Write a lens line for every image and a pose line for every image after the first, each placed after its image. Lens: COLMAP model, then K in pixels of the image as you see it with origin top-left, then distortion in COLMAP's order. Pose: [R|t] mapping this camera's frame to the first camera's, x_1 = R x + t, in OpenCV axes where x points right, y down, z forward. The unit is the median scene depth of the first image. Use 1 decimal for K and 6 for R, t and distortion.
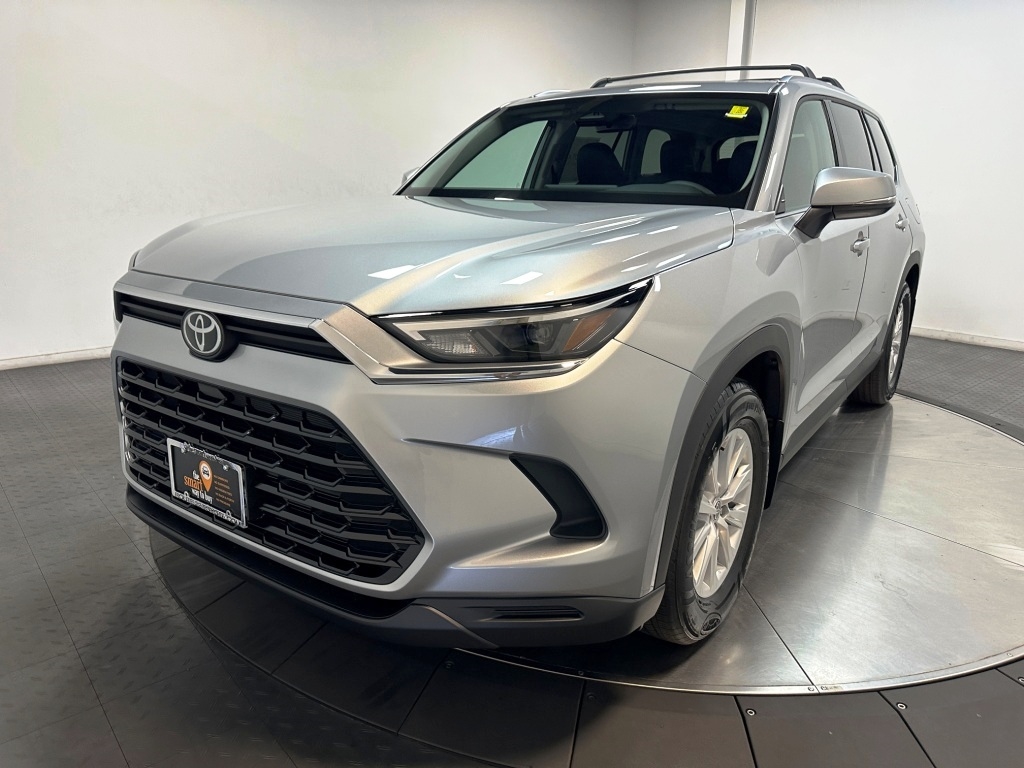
lens RADIAL K [[727.1, 0, 514.0], [0, 727.1, 379.5], [0, 0, 1]] dist [0.030037, -0.001512]
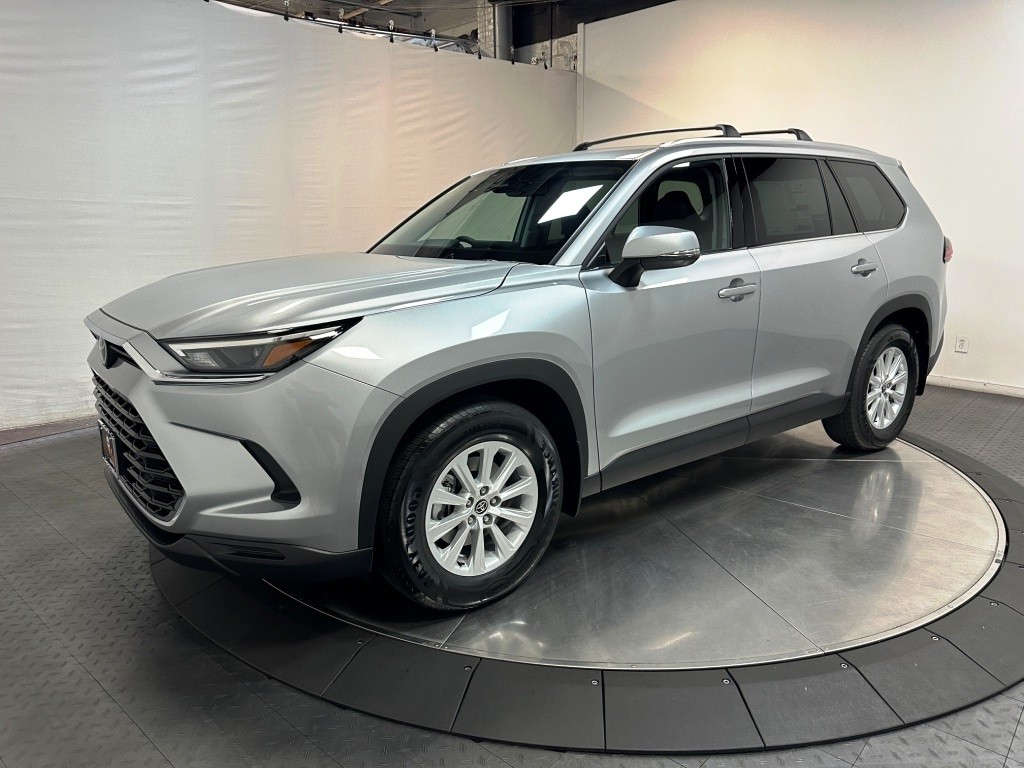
lens RADIAL K [[712.5, 0, 507.7], [0, 712.5, 379.9], [0, 0, 1]] dist [0.040776, -0.077937]
pose [[0.959846, 0.033649, -0.278503, 0.866702], [-0.048347, 0.997767, -0.046073, 0.028053], [0.276331, 0.057687, 0.959330, -0.206114]]
